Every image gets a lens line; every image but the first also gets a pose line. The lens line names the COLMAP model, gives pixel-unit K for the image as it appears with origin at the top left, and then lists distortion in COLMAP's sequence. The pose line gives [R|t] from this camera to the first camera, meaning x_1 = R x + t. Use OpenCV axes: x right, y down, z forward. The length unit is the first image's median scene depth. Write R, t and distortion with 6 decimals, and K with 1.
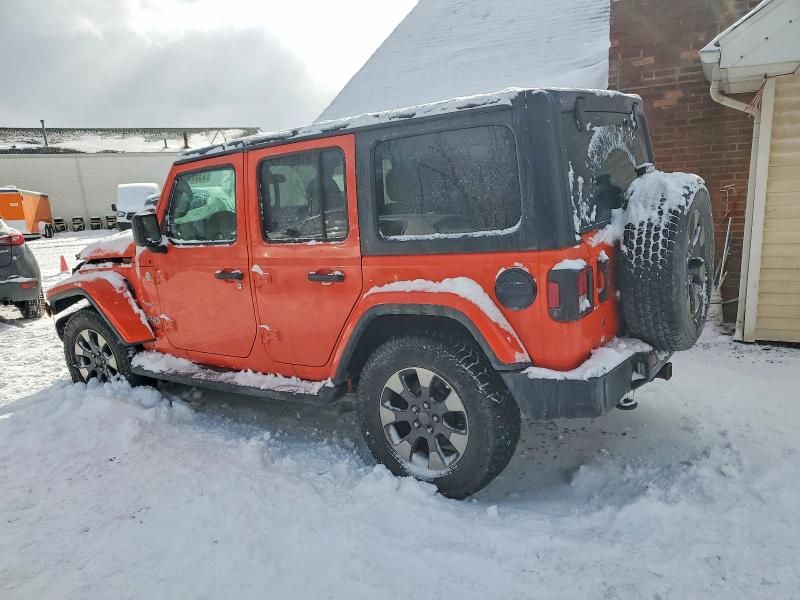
lens RADIAL K [[600.2, 0, 400.0], [0, 600.2, 300.0], [0, 0, 1]] dist [0.031778, -0.000065]
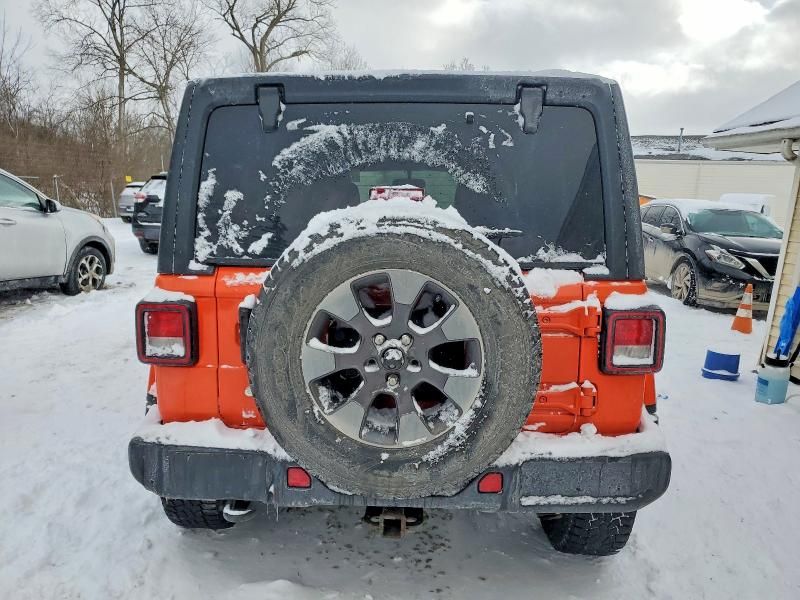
lens RADIAL K [[600.2, 0, 400.0], [0, 600.2, 300.0], [0, 0, 1]] dist [0.031778, -0.000065]
pose [[0.557700, 0.220899, -0.800109, 0.860154], [-0.229715, 0.967363, 0.106958, -0.164384], [0.797623, 0.124146, 0.590242, 0.604161]]
